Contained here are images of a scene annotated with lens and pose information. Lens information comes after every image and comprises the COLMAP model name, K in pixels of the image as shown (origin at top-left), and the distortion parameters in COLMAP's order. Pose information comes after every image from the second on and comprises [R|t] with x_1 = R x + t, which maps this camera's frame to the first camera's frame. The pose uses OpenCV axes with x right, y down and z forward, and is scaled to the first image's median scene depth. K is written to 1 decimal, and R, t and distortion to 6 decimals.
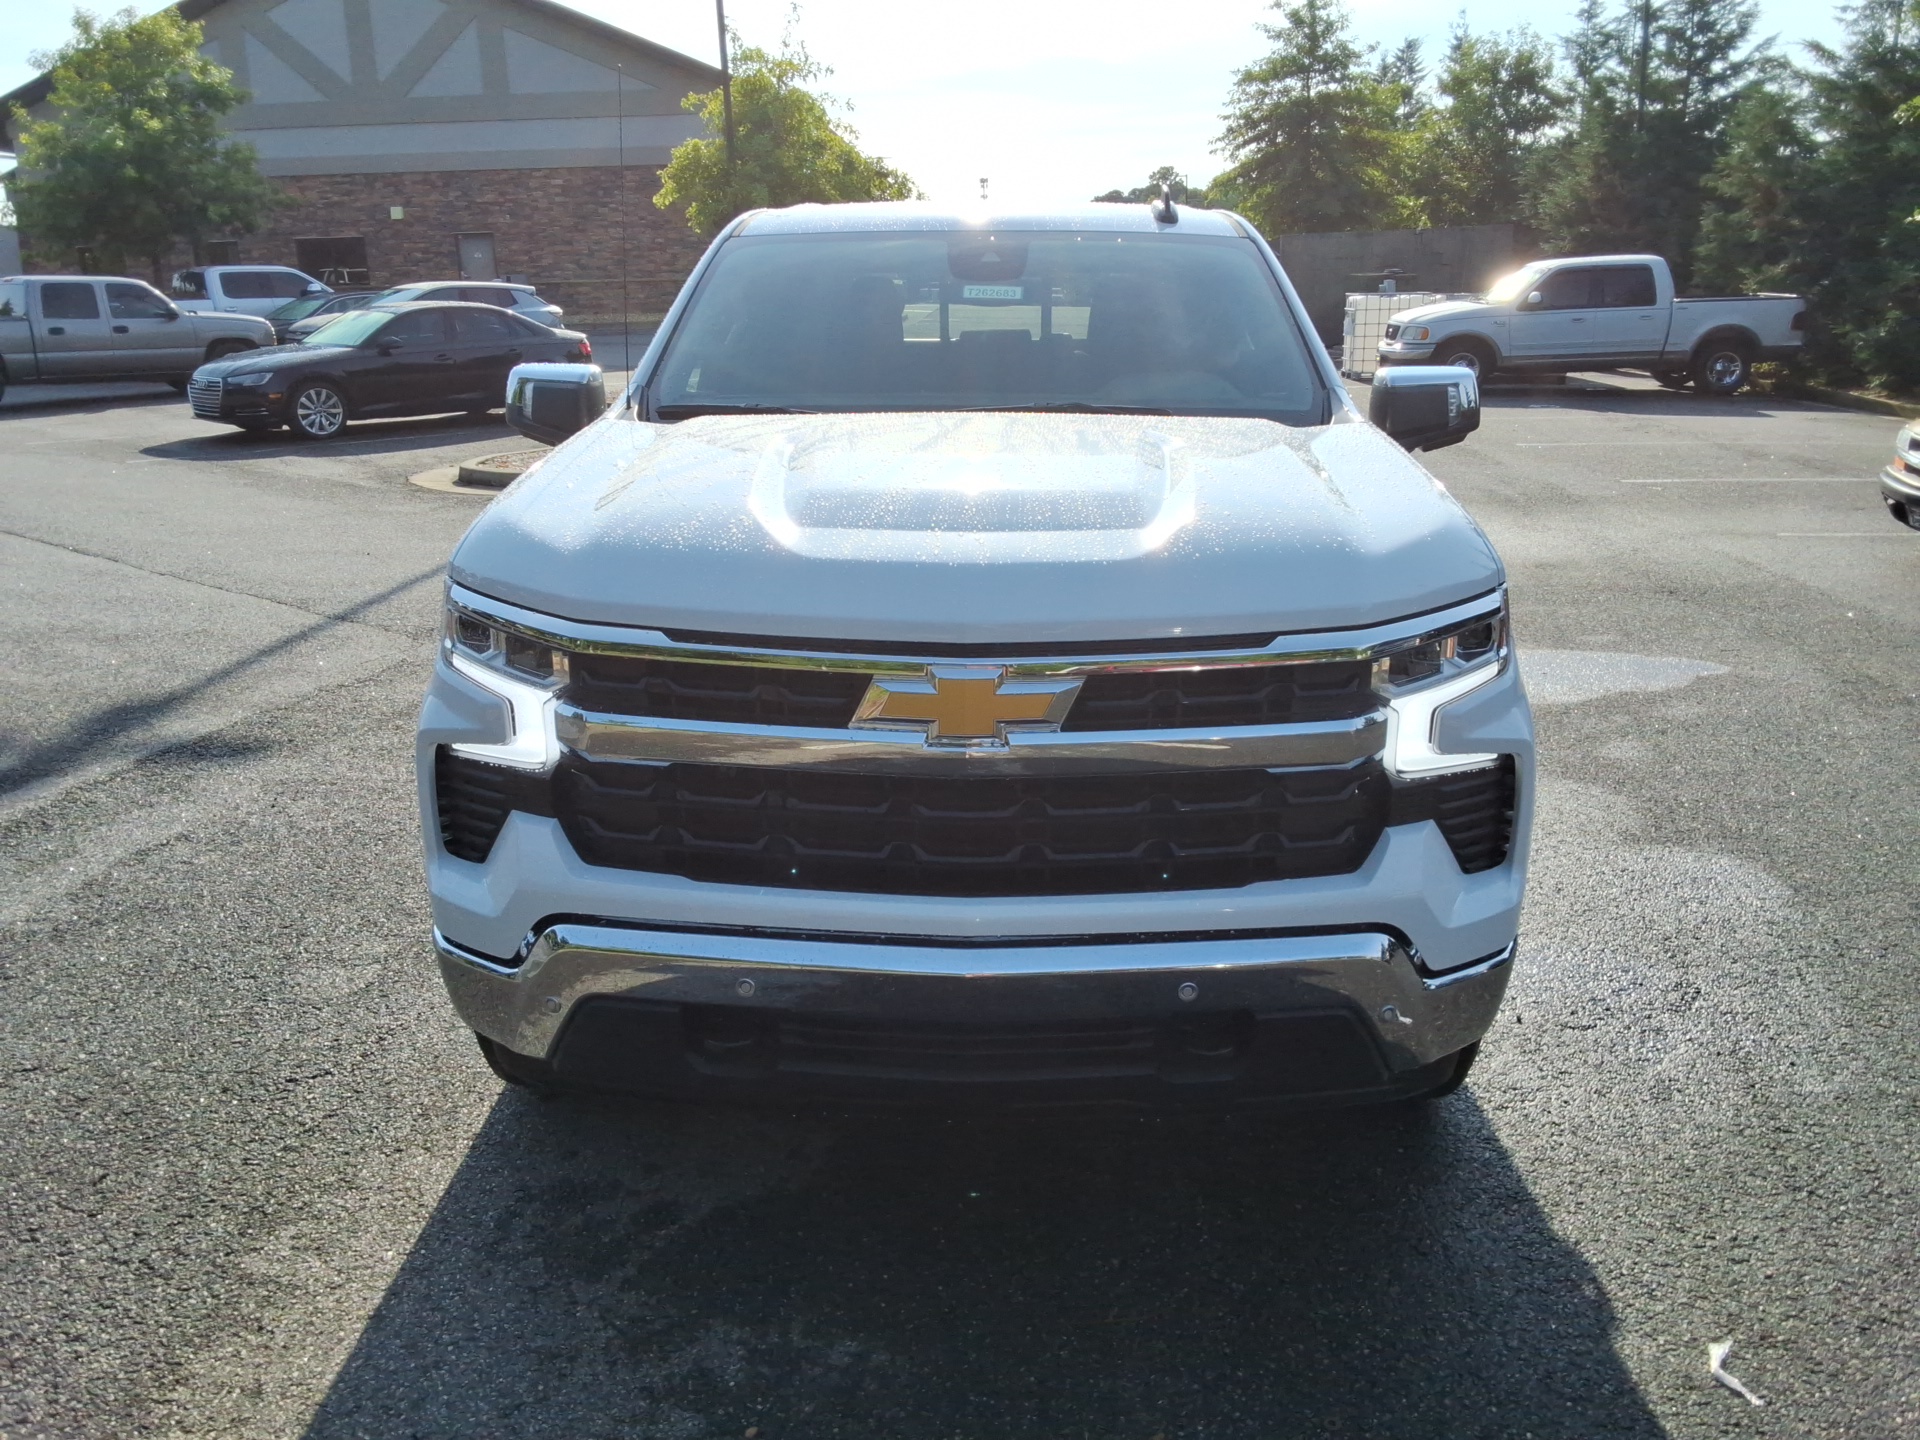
lens RADIAL K [[1530.1, 0, 976.5], [0, 1530.1, 719.8], [0, 0, 1]] dist [0.107251, -0.160490]
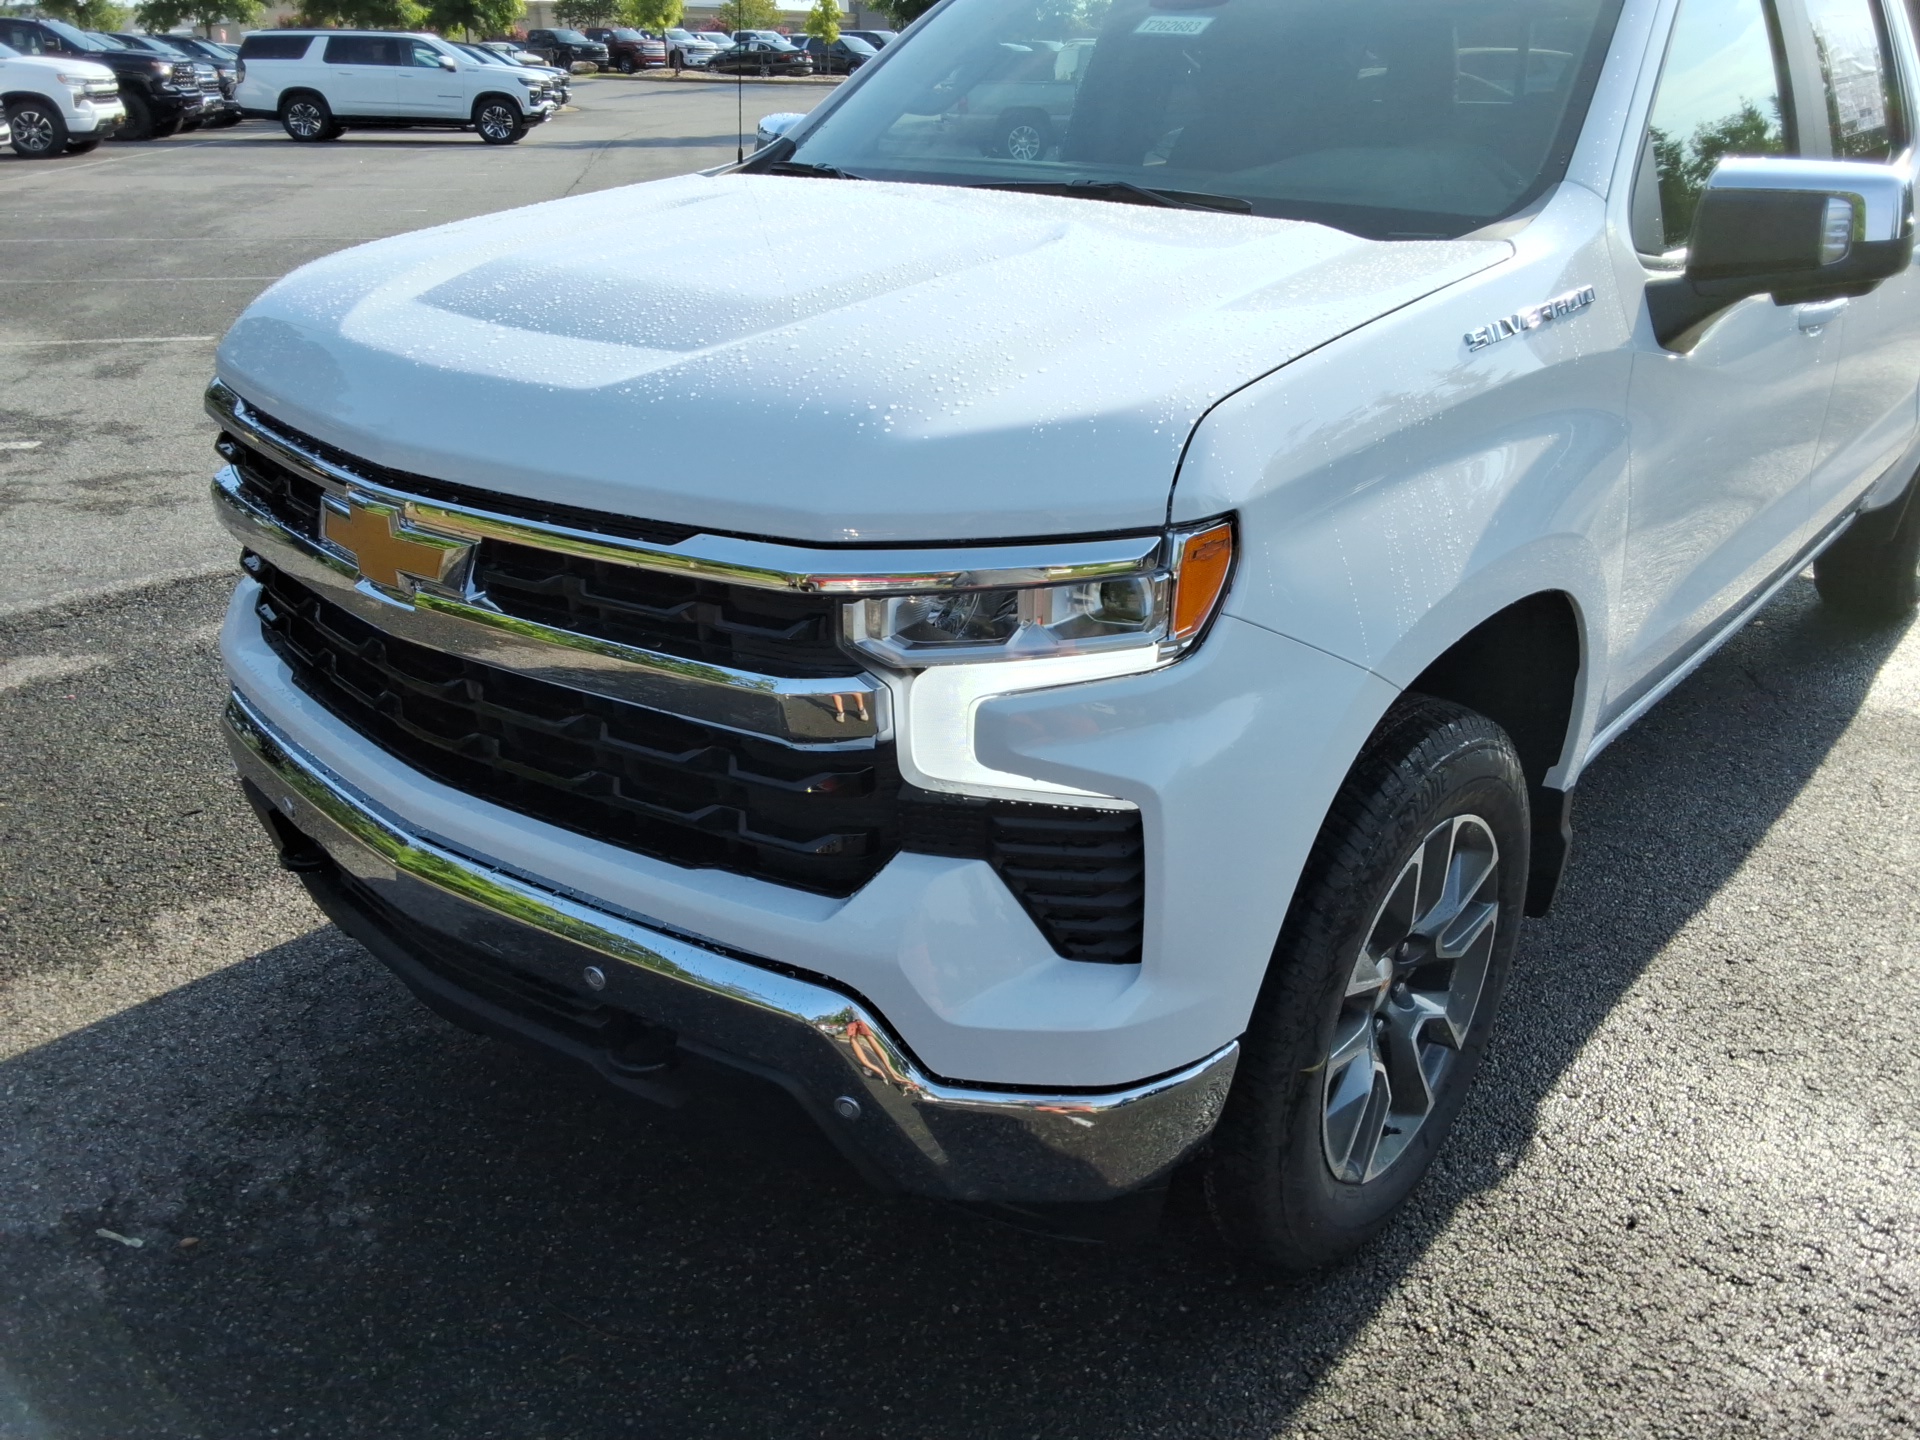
lens RADIAL K [[1537.4, 0, 979.8], [0, 1537.4, 715.2], [0, 0, 1]] dist [0.083447, -0.121379]
pose [[0.786696, 0.252267, -0.563445, 0.066459], [-0.179906, 0.966766, 0.181654, -0.011635], [0.590545, -0.041539, 0.805935, 0.049177]]
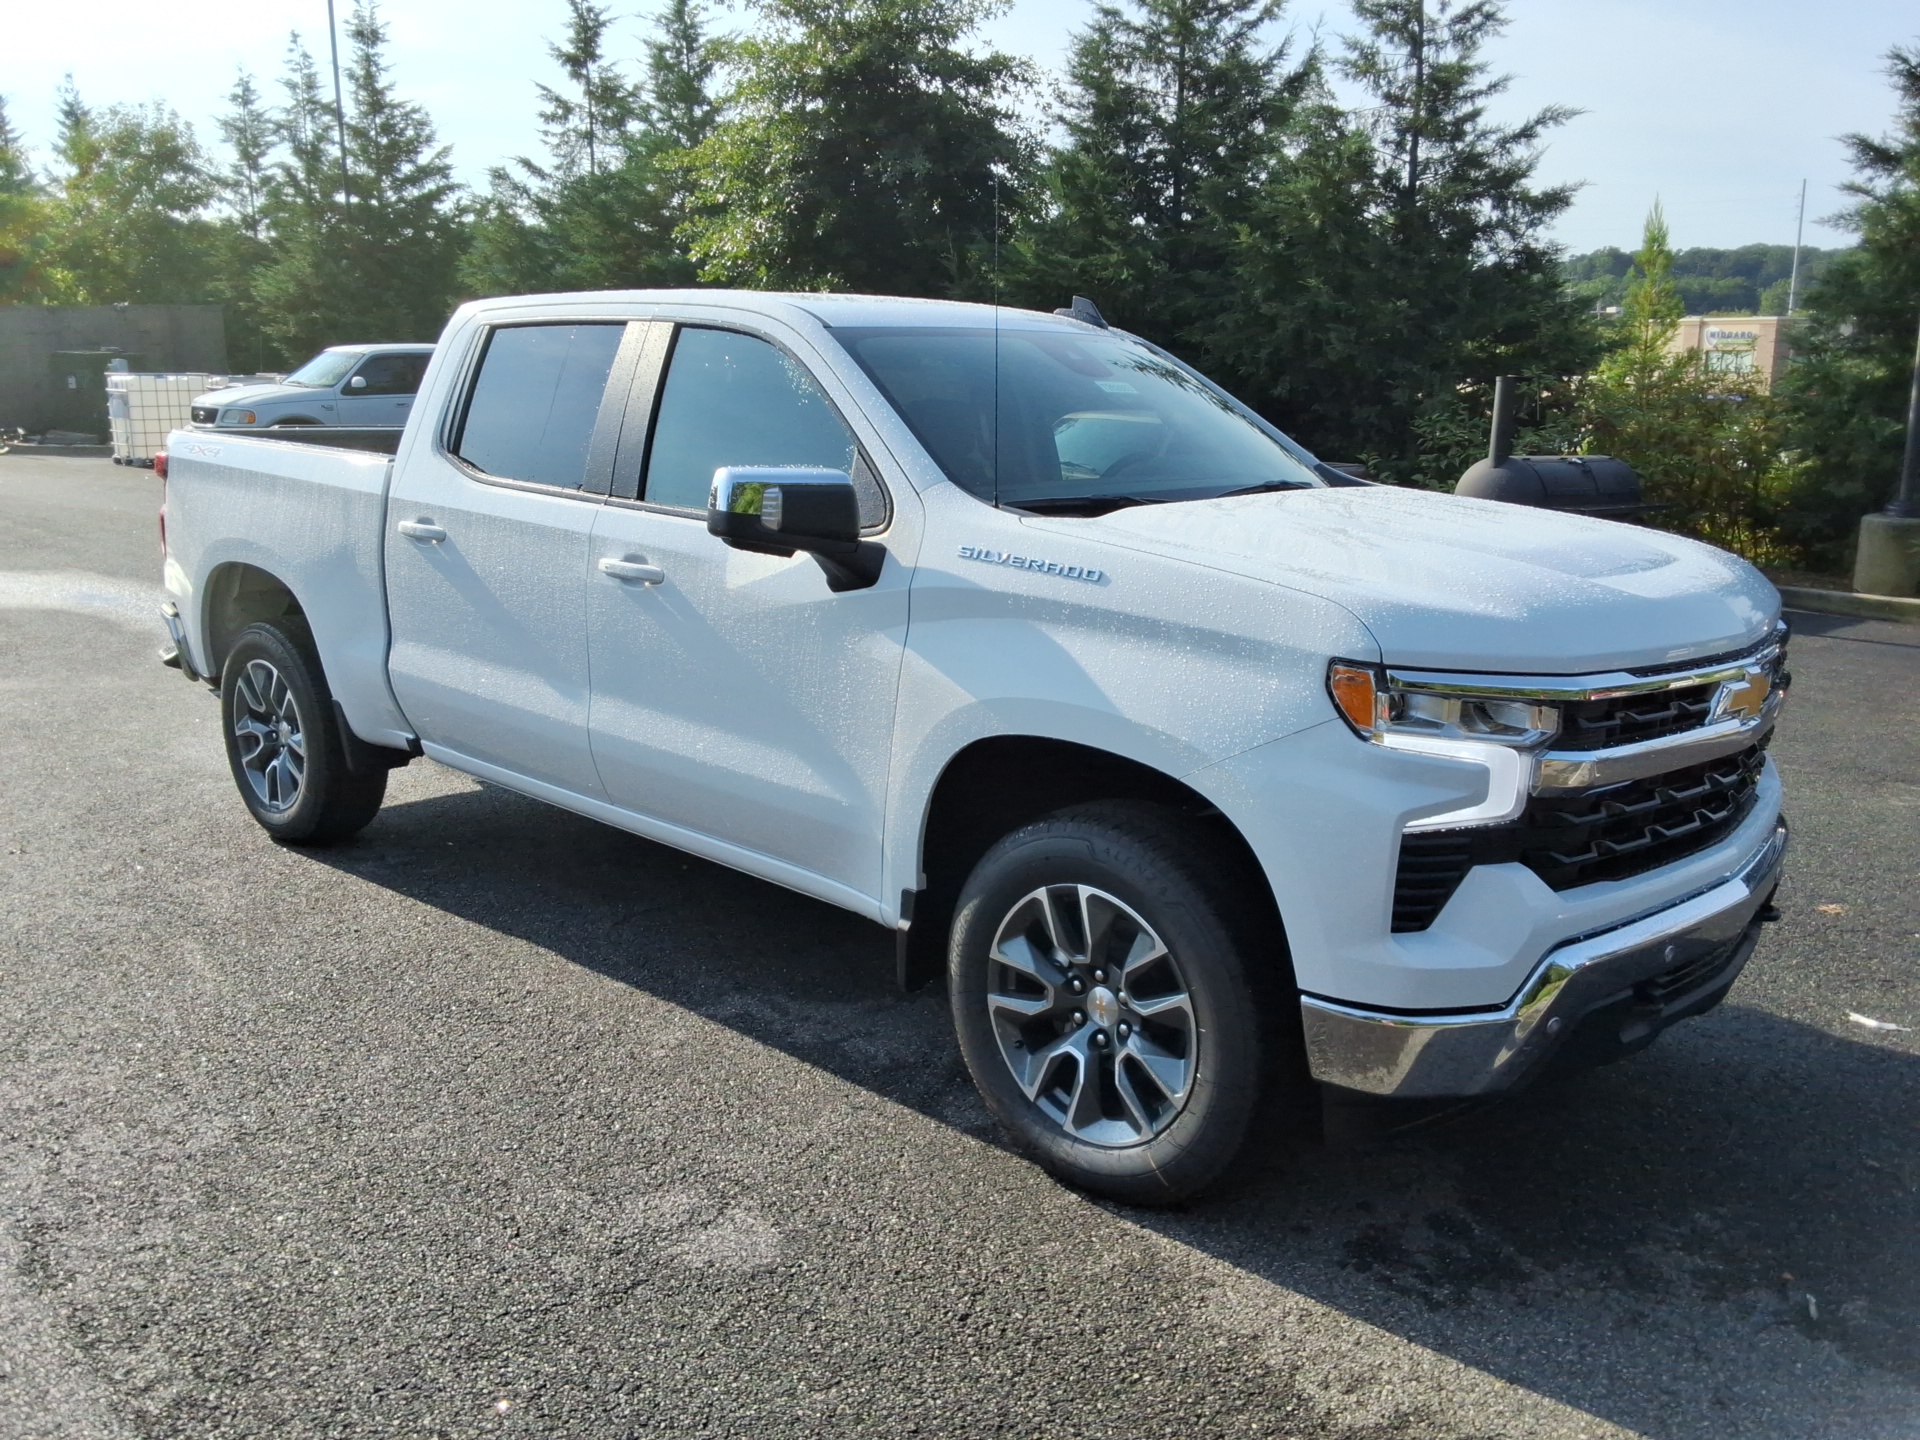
lens RADIAL K [[1530.1, 0, 976.5], [0, 1530.1, 719.8], [0, 0, 1]] dist [0.107251, -0.160490]
pose [[0.650134, -0.153602, 0.744132, -0.137445], [0.190922, 0.980956, 0.035681, -0.015357], [-0.735442, 0.118873, 0.667079, 0.054926]]
